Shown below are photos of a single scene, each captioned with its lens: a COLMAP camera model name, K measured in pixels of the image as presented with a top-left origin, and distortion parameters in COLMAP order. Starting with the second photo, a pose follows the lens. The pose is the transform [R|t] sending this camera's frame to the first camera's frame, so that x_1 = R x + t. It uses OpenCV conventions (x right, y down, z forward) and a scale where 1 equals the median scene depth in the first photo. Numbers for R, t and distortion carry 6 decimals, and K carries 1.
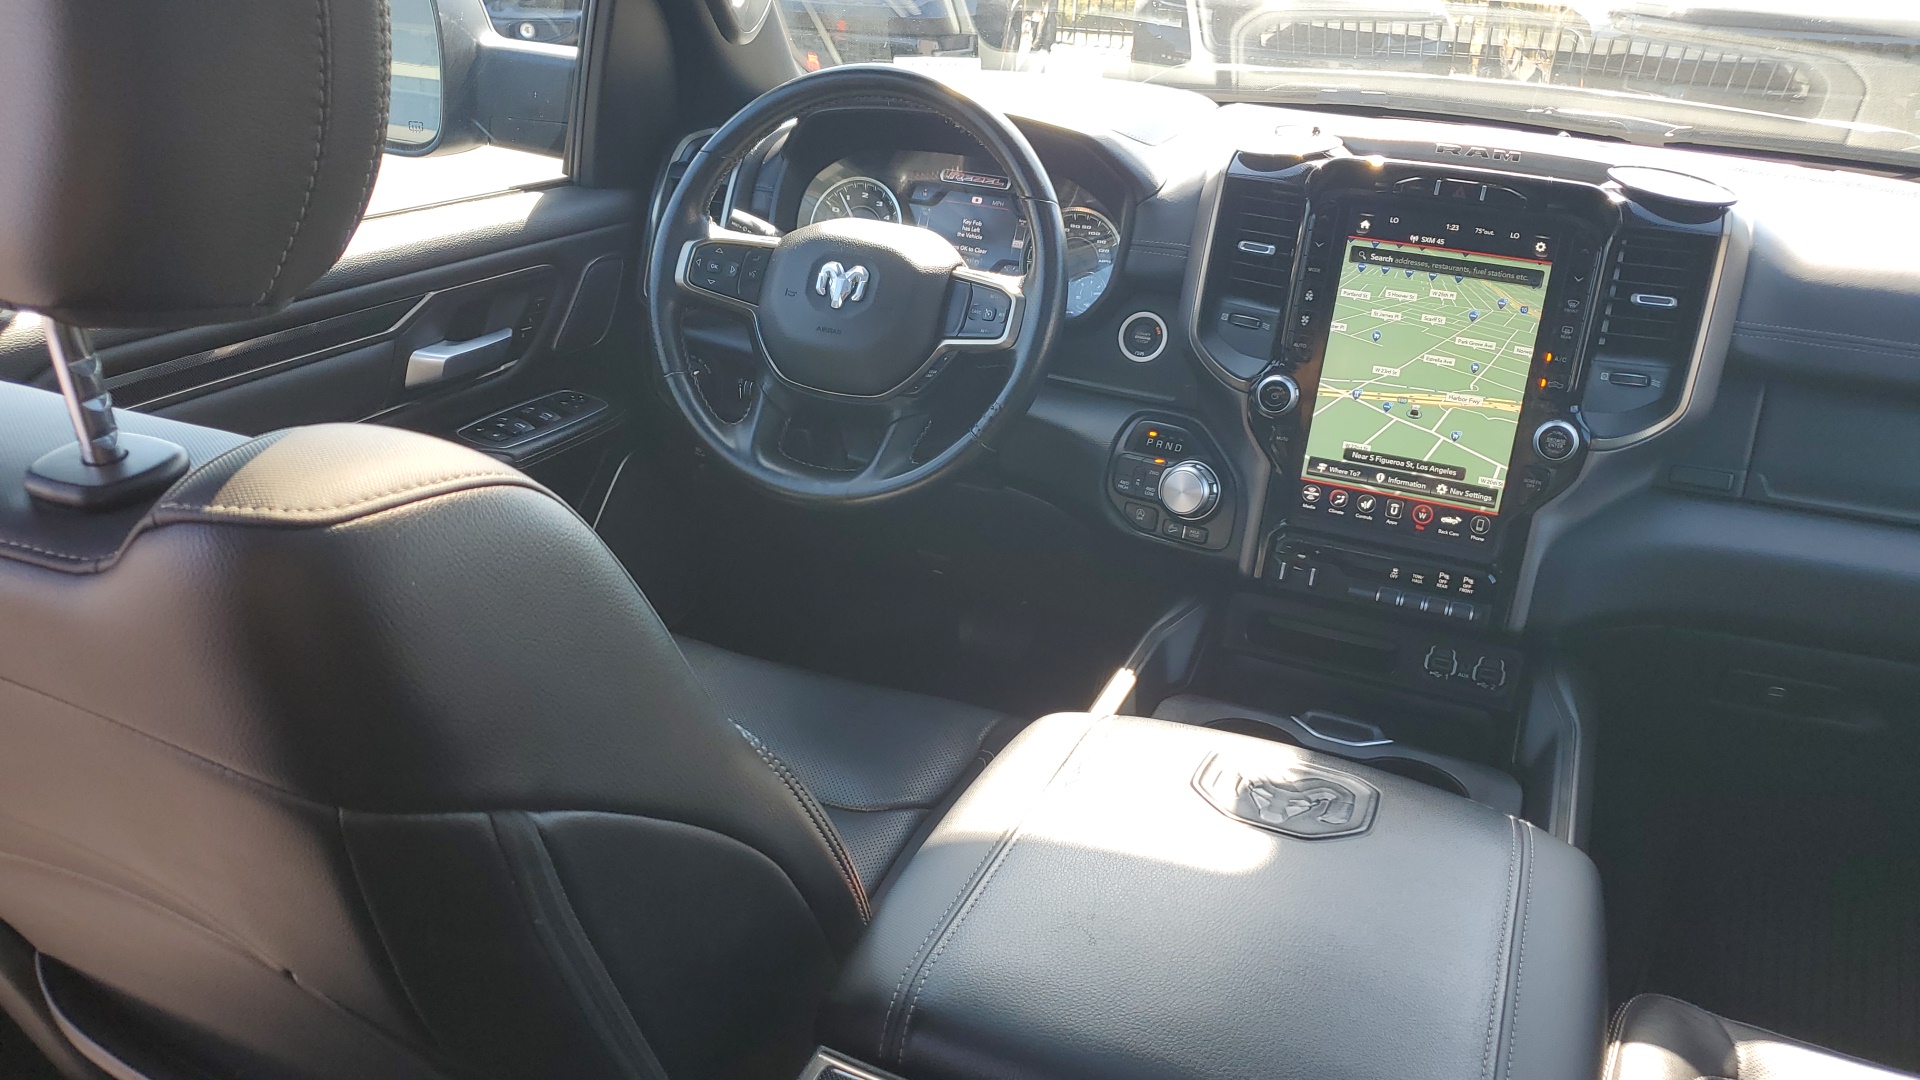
lens RADIAL K [[1514.9, 0, 947.7], [0, 1514.9, 558.4], [0, 0, 1]] dist [0.079309, -0.109380]
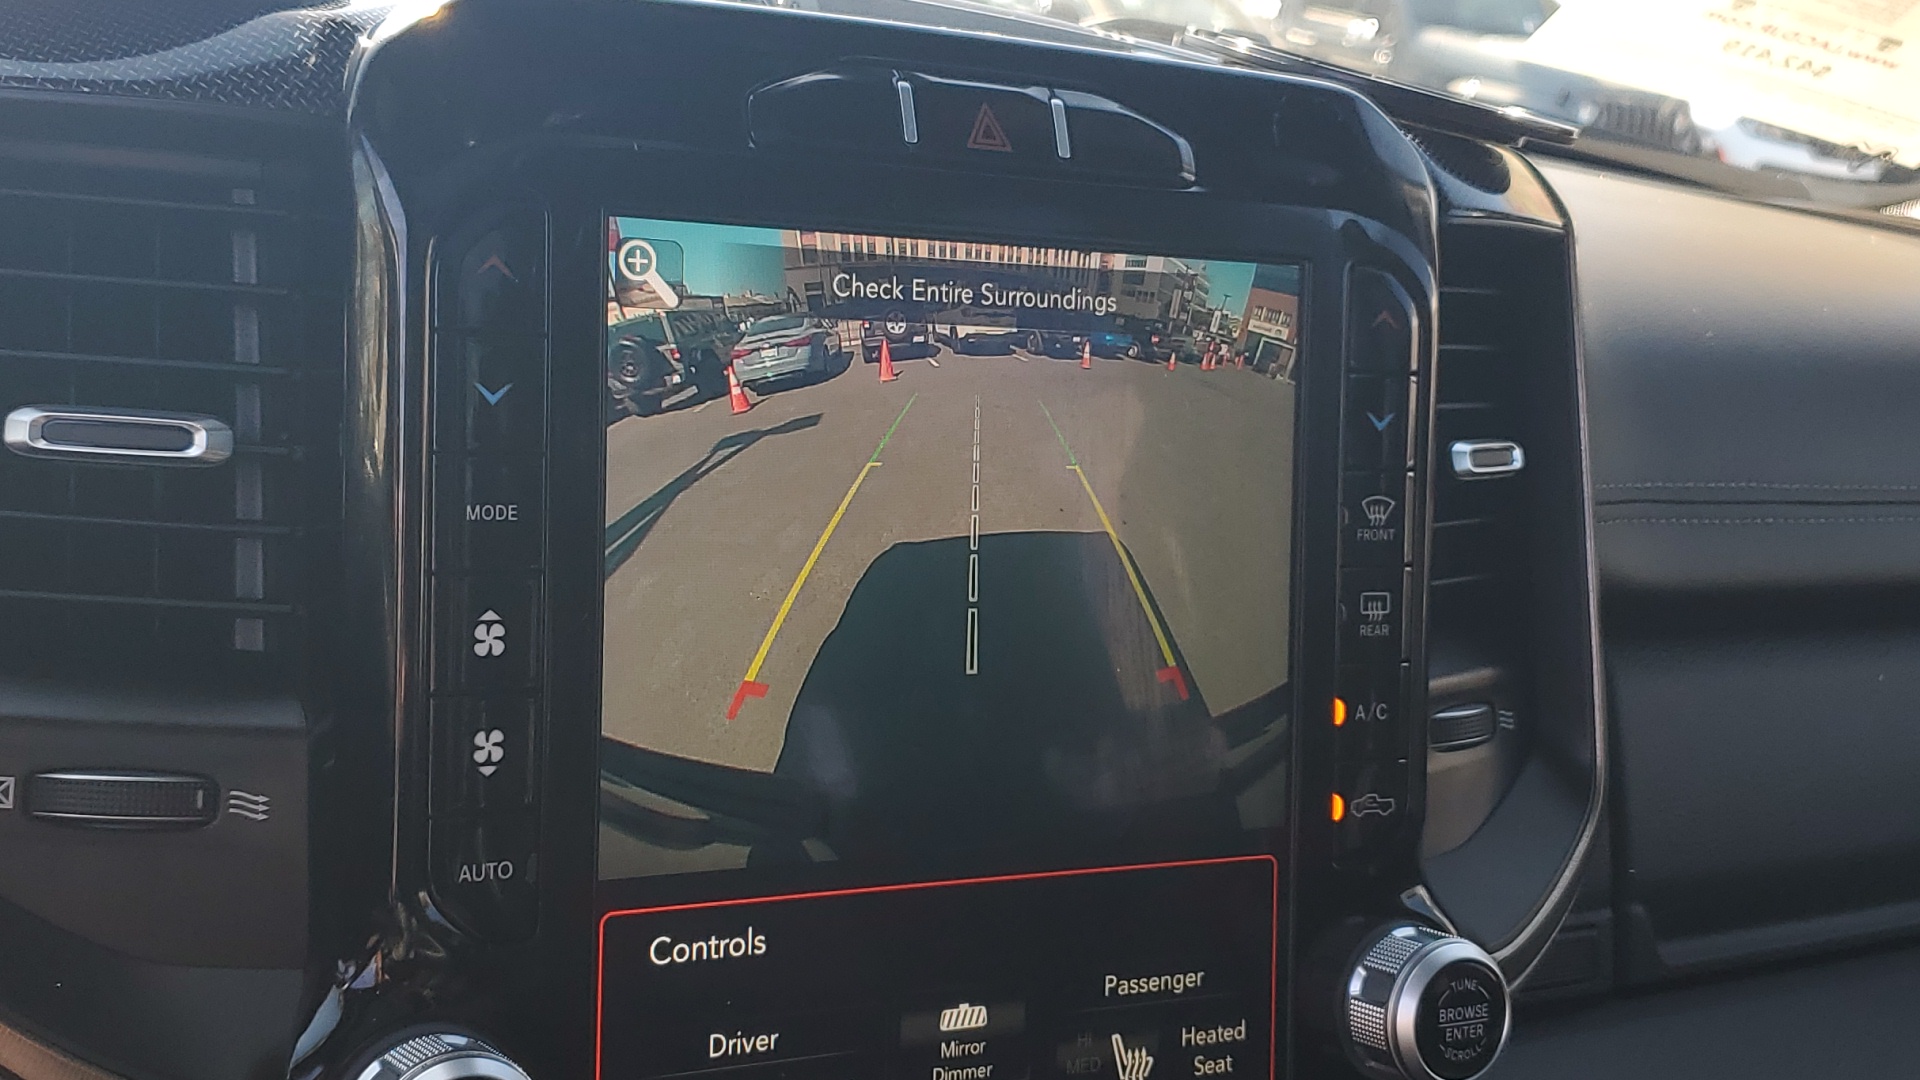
lens RADIAL K [[2556.5, 0, 973.3], [0, 2556.5, 522.6], [0, 0, 1]] dist [0.100783, 0.000000]
pose [[0.587607, -0.154627, 0.794235, -0.000011], [0.223958, 0.974303, 0.023990, -0.178668], [-0.777535, 0.163778, 0.607137, 0.724881]]
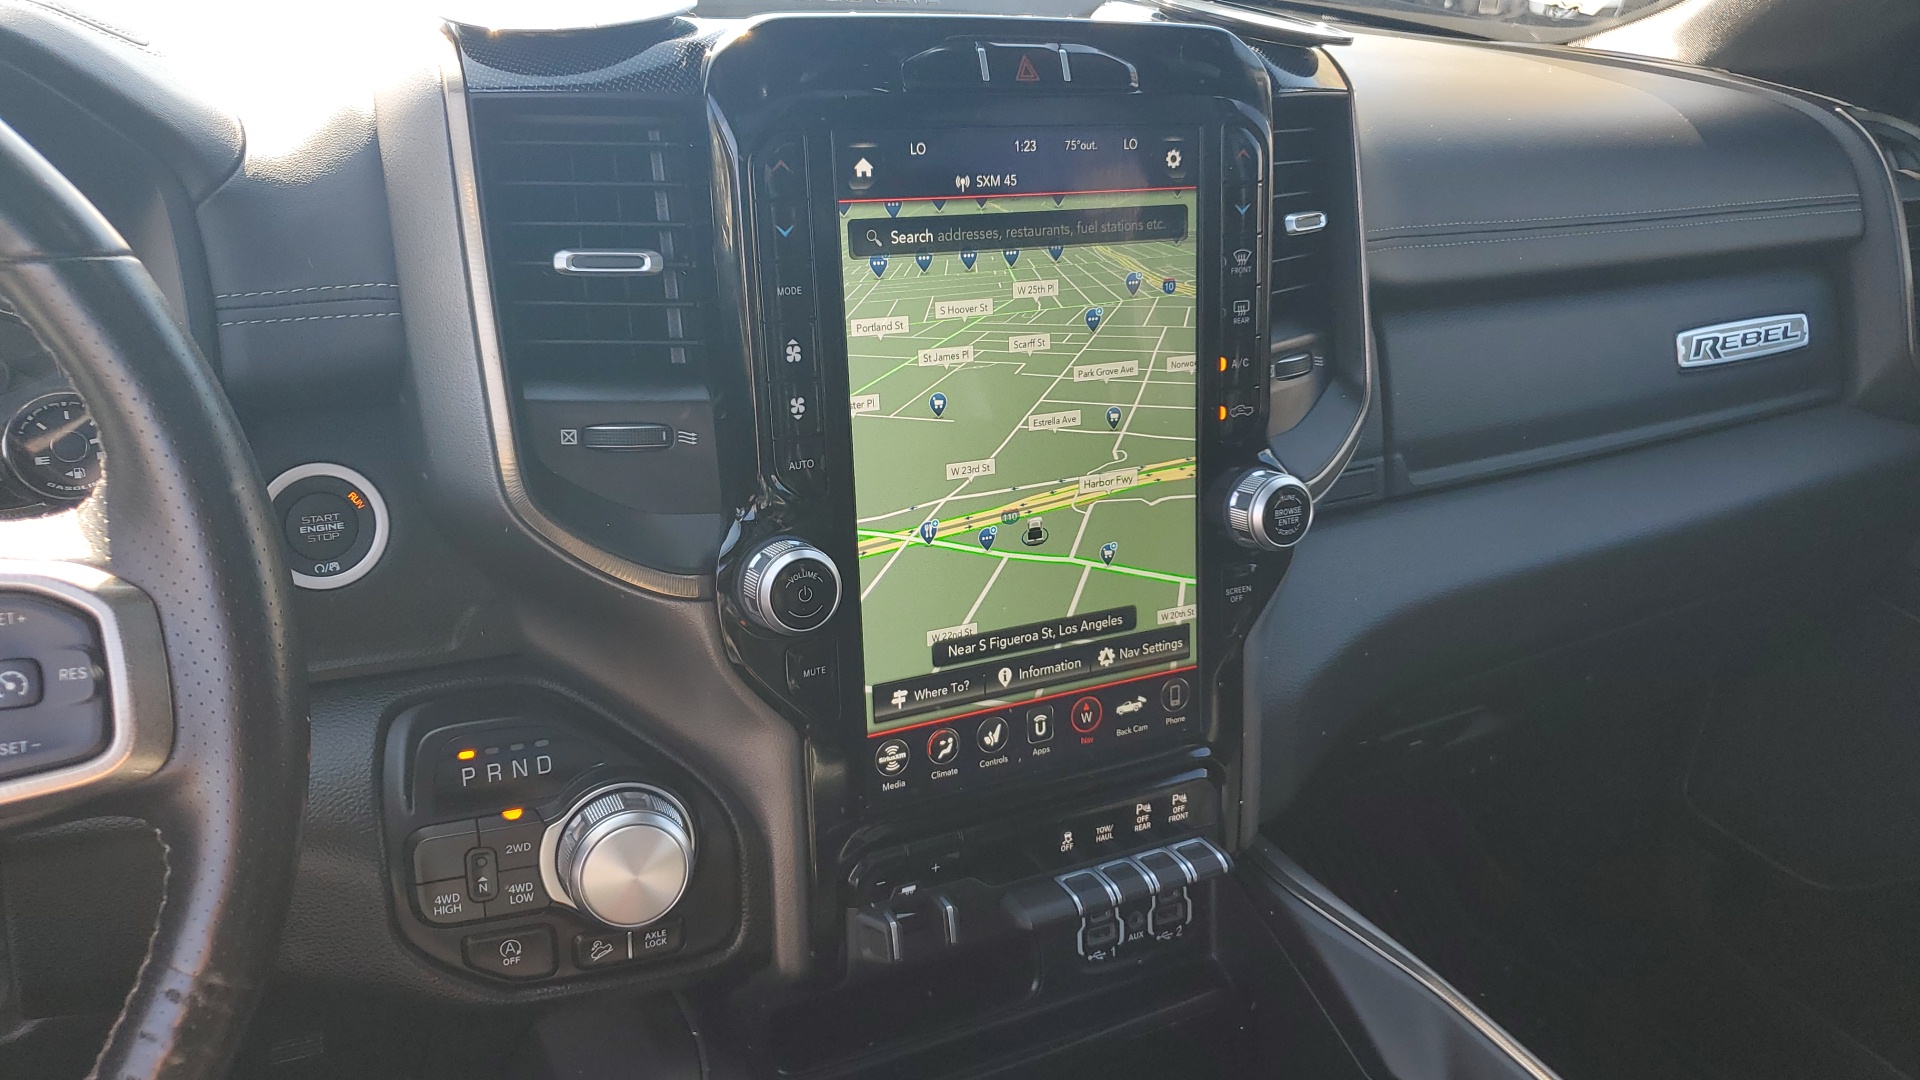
lens RADIAL K [[1514.9, 0, 947.8], [0, 1514.9, 544.5], [0, 0, 1]] dist [0.079309, -0.109380]
pose [[0.633548, -0.328573, 0.700469, -0.051942], [0.282313, 0.941097, 0.186104, -0.185998], [-0.720358, 0.079846, 0.688991, 0.670739]]
